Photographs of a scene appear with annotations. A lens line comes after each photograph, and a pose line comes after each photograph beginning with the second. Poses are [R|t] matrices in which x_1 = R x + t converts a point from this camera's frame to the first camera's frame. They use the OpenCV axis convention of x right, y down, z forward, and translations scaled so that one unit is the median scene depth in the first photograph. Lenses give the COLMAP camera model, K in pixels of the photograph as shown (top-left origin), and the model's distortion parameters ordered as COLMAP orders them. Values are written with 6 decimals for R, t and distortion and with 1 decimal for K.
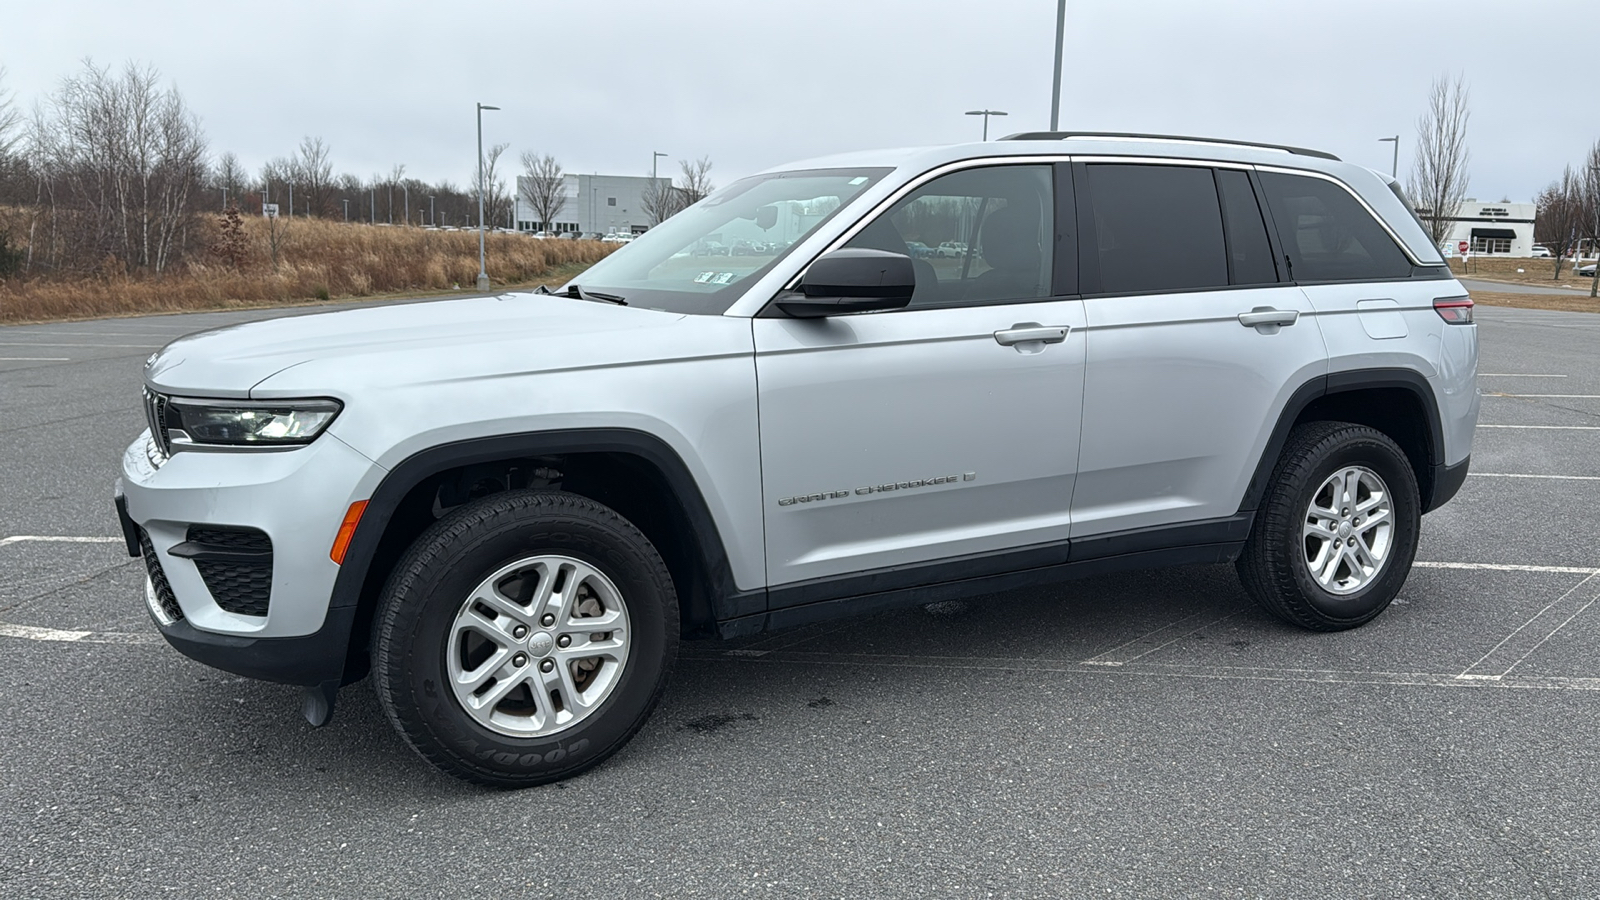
lens RADIAL K [[1281.5, 0, 832.5], [0, 1281.5, 430.1], [0, 0, 1]] dist [0.107761, -0.161746]
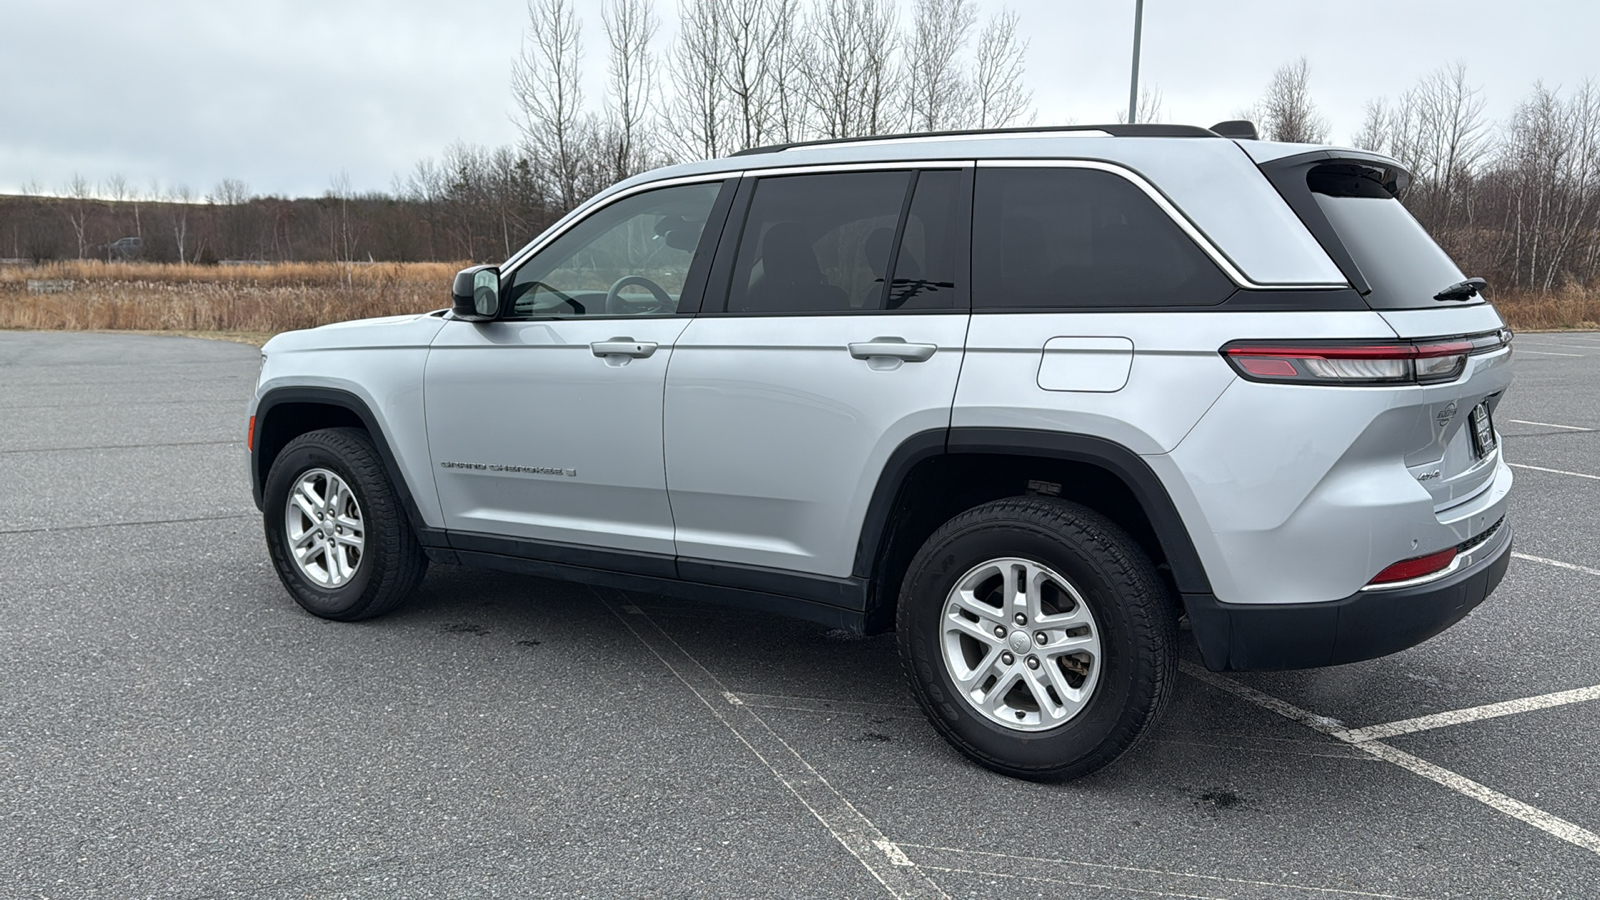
lens RADIAL K [[1278.4, 0, 836.1], [0, 1278.4, 443.4], [0, 0, 1]] dist [0.096104, -0.133439]
pose [[0.477171, 0.112884, -0.871530, 1.111460], [-0.117334, 0.991020, 0.064119, -0.081390], [0.870942, 0.071665, 0.486131, 0.621270]]
